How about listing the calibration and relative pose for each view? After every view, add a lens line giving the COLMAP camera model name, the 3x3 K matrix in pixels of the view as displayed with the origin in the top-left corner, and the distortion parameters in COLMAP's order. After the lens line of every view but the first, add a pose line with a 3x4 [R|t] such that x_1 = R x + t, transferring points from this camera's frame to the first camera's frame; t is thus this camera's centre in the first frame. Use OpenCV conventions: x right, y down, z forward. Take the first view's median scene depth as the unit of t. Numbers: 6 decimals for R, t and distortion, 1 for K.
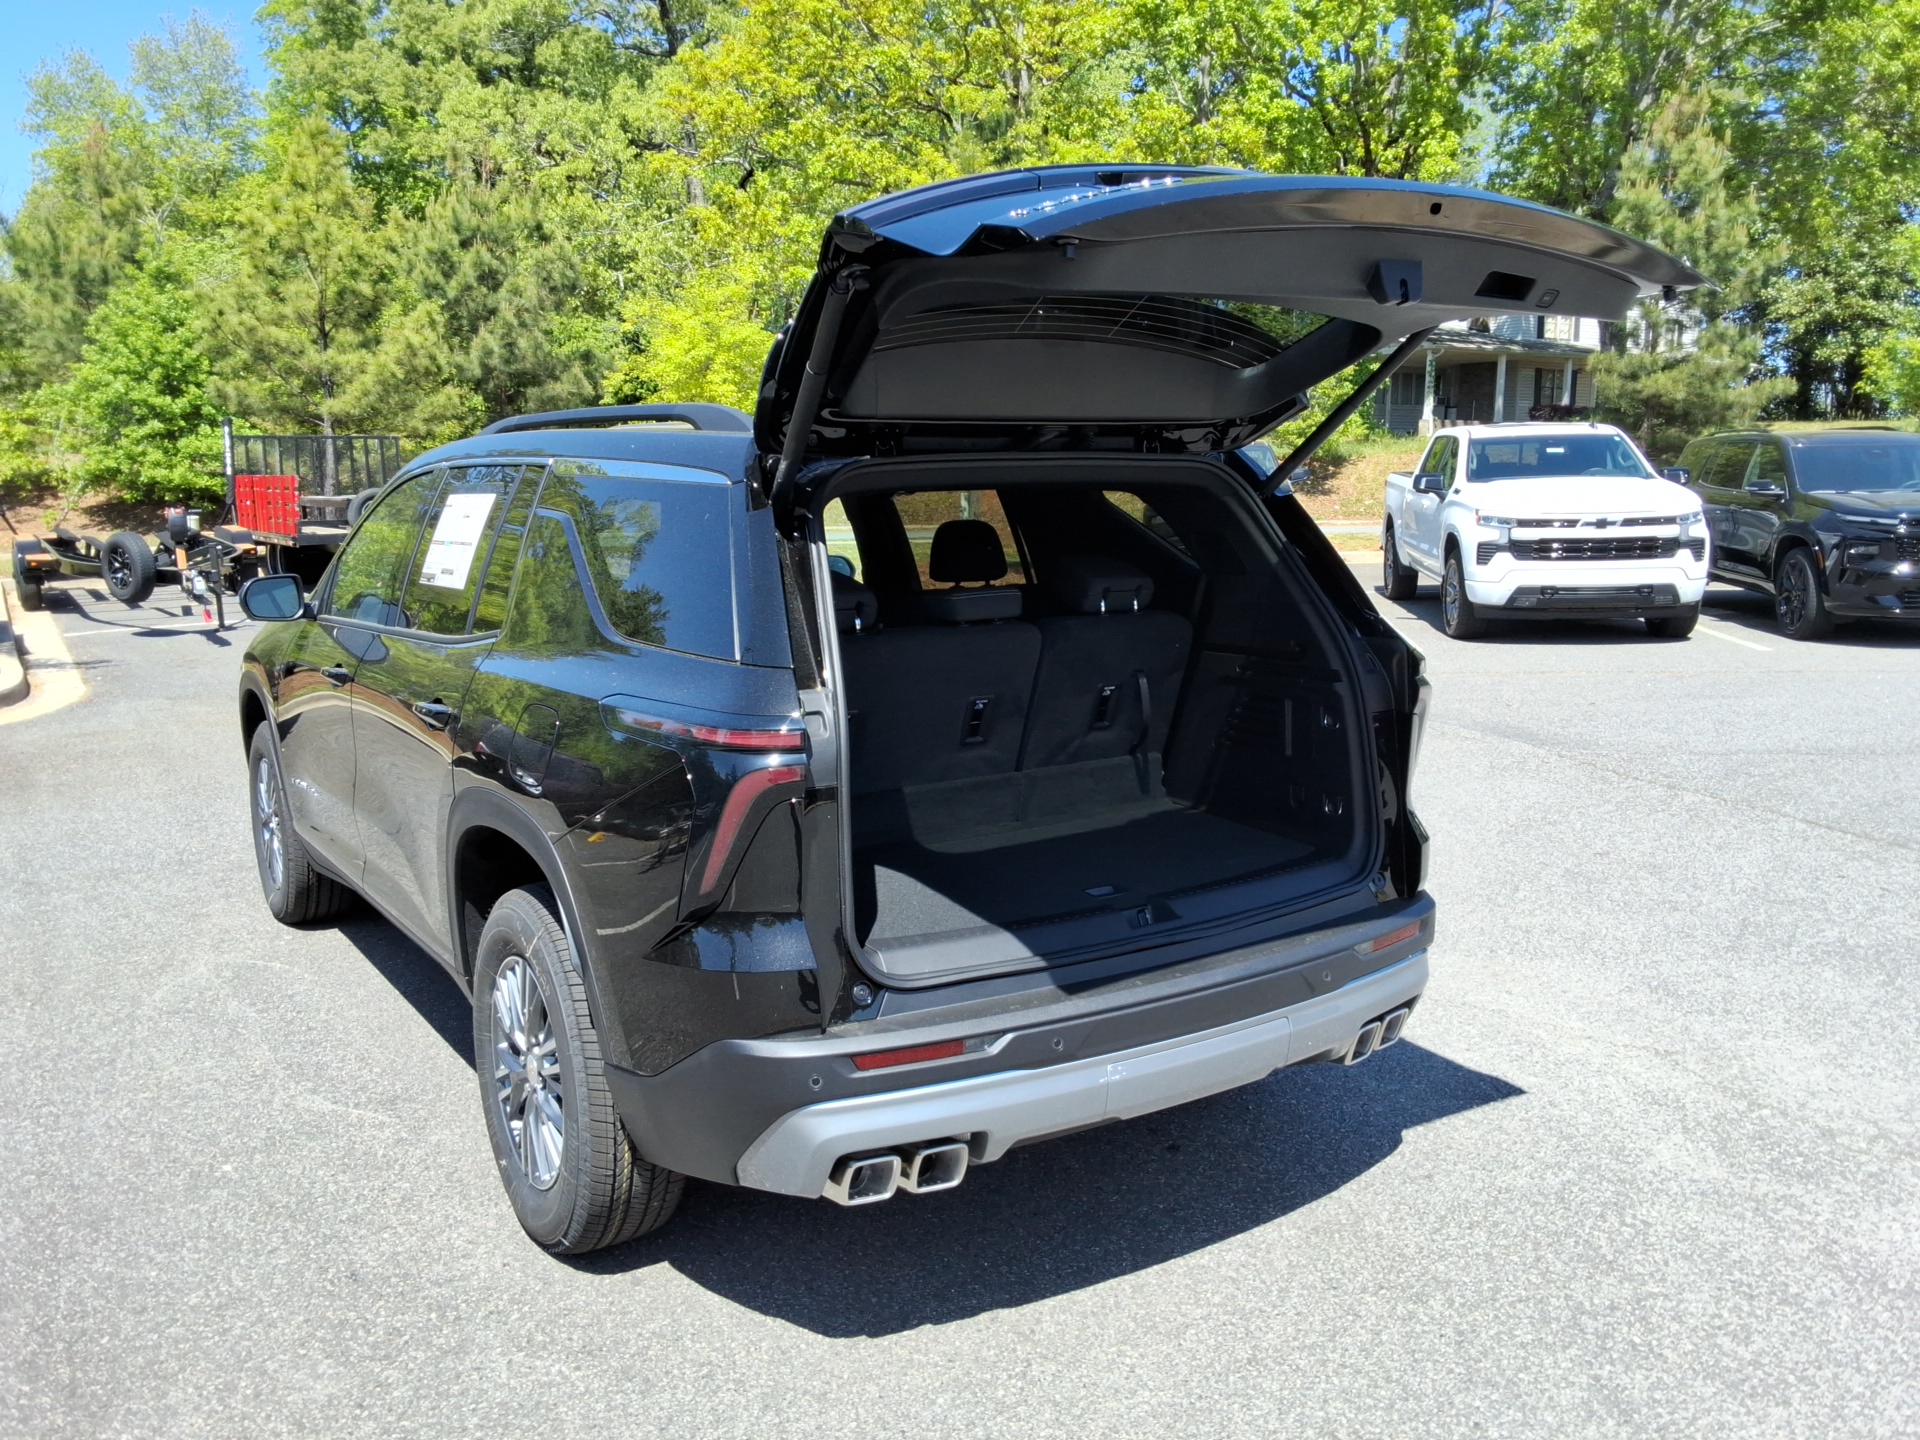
lens RADIAL K [[1553.2, 0, 975.1], [0, 1553.2, 698.7], [0, 0, 1]] dist [0.127905, -0.213744]
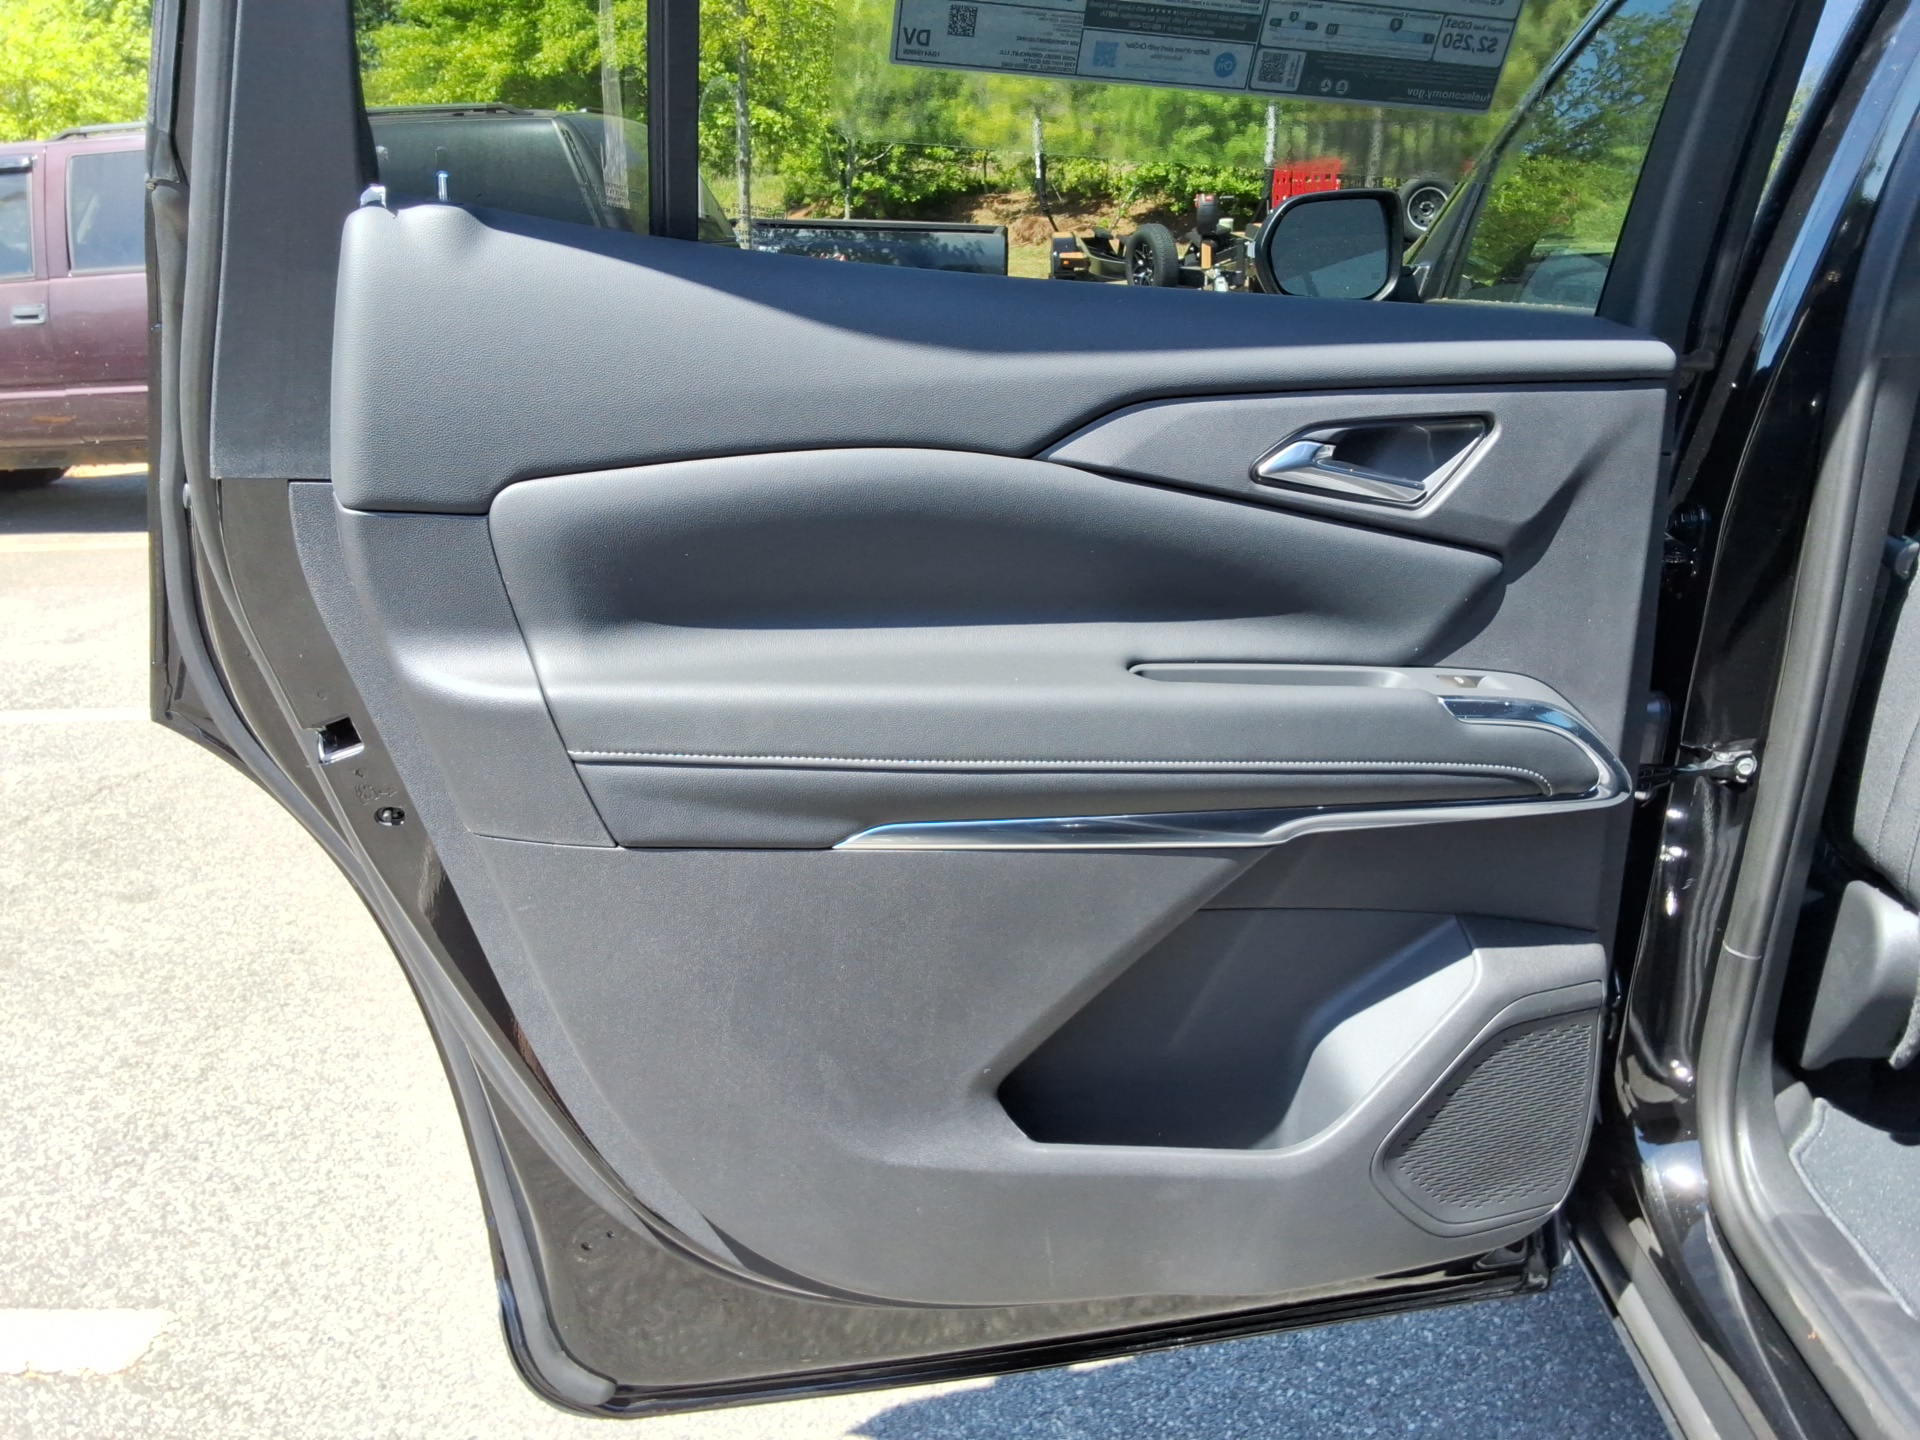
lens RADIAL K [[1553.2, 0, 975.1], [0, 1553.2, 698.7], [0, 0, 1]] dist [0.127905, -0.213744]
pose [[0.817241, 0.166285, -0.551785, -0.038884], [-0.070124, 0.979046, 0.191185, -0.002604], [0.572014, -0.117551, 0.811777, 0.087523]]
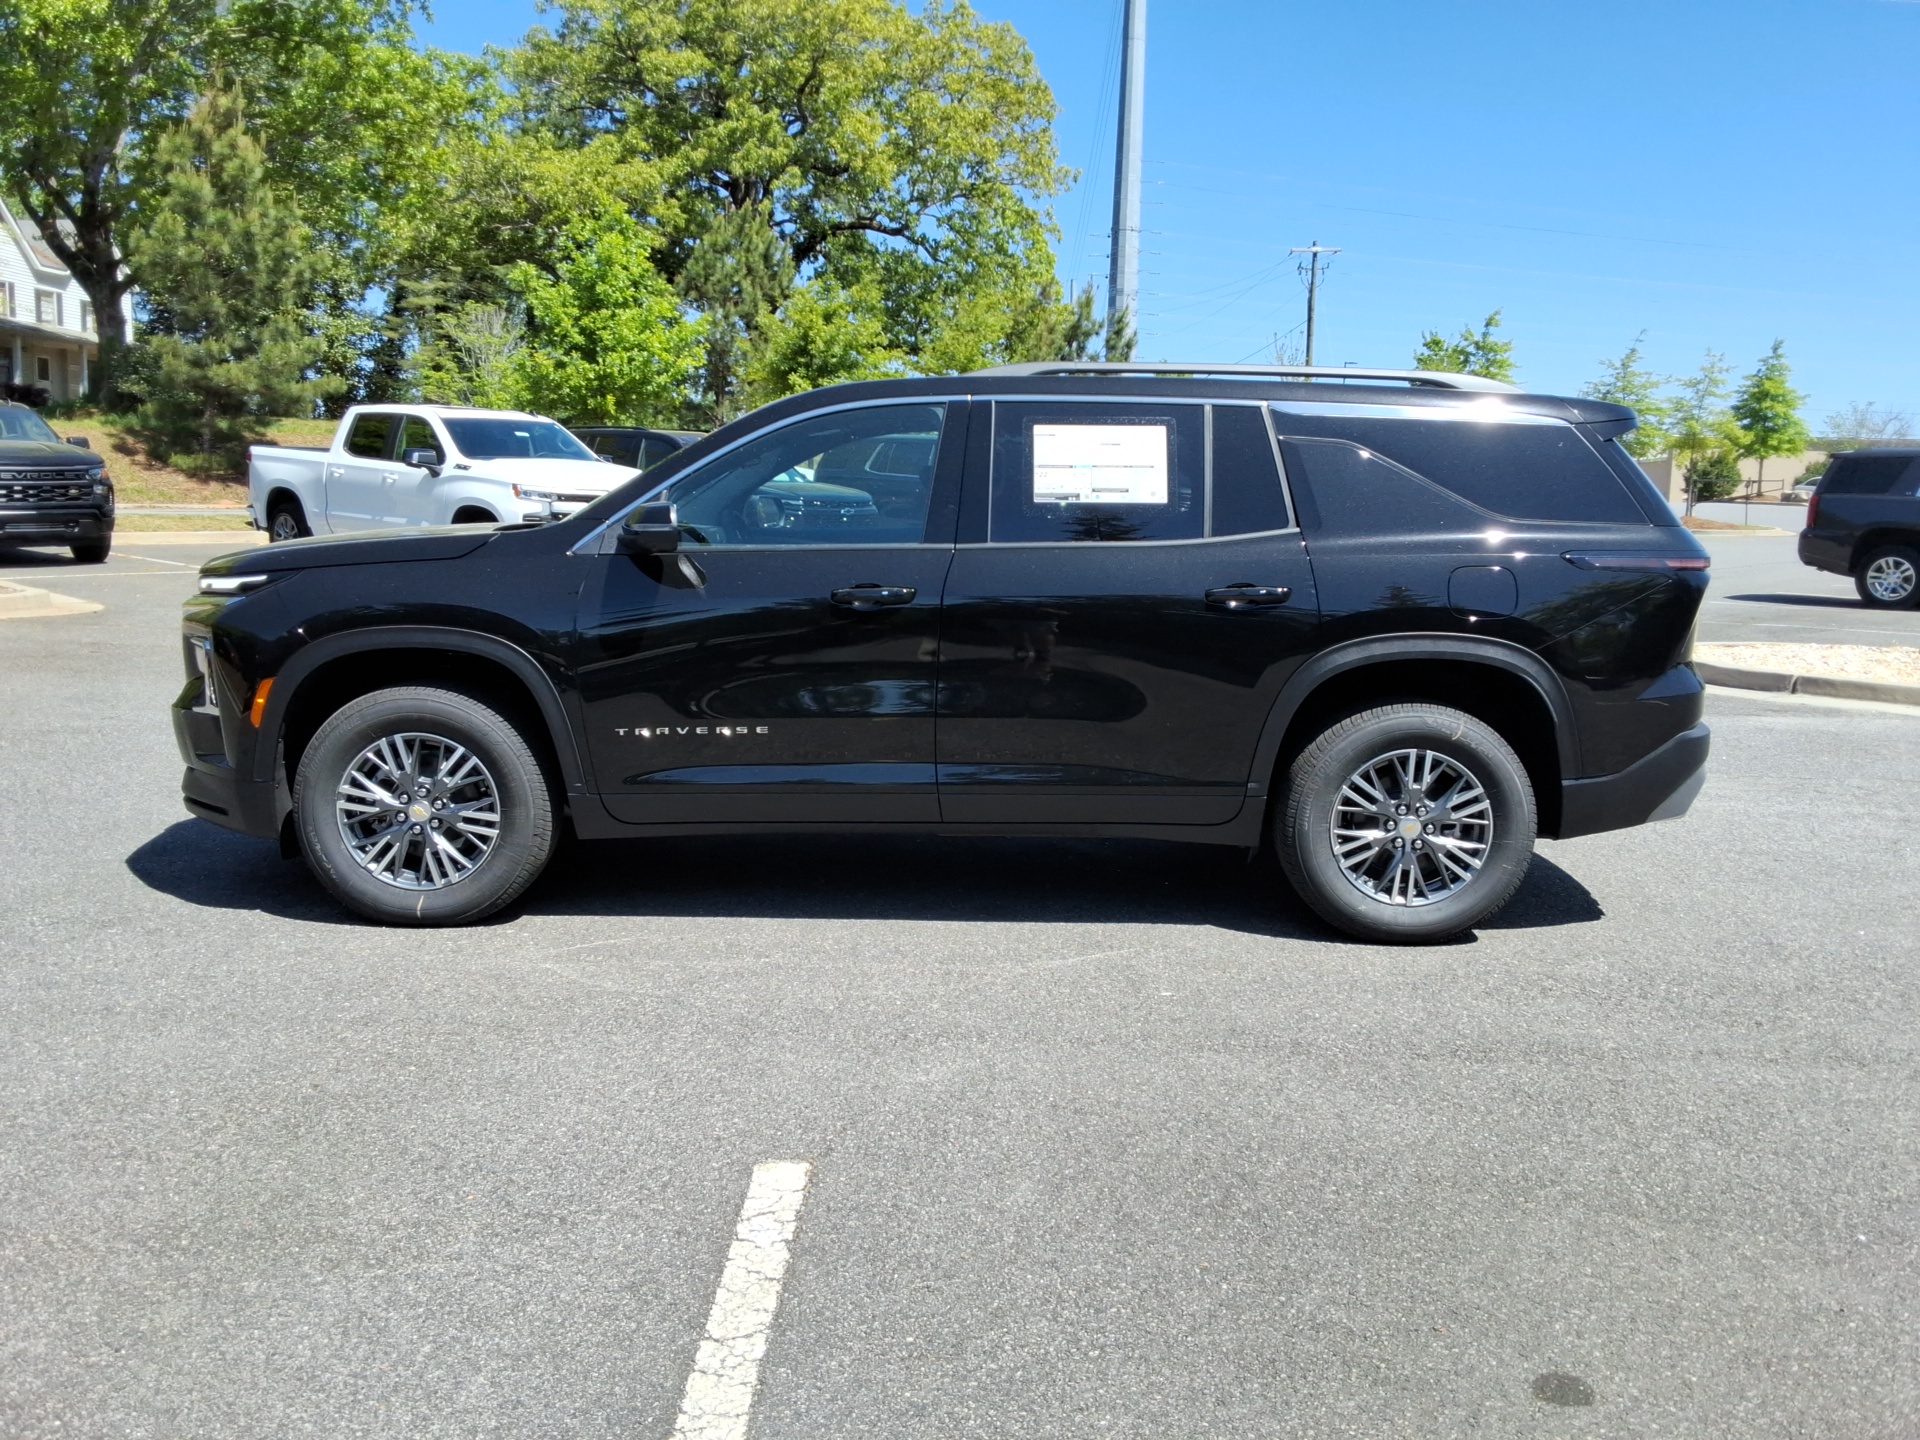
lens RADIAL K [[1553.2, 0, 975.1], [0, 1553.2, 698.7], [0, 0, 1]] dist [0.127905, -0.213744]
pose [[0.550022, -0.090558, 0.830226, -0.161827], [0.089862, 0.994750, 0.048970, 0.001315], [-0.830302, 0.047672, 0.555272, 0.051468]]
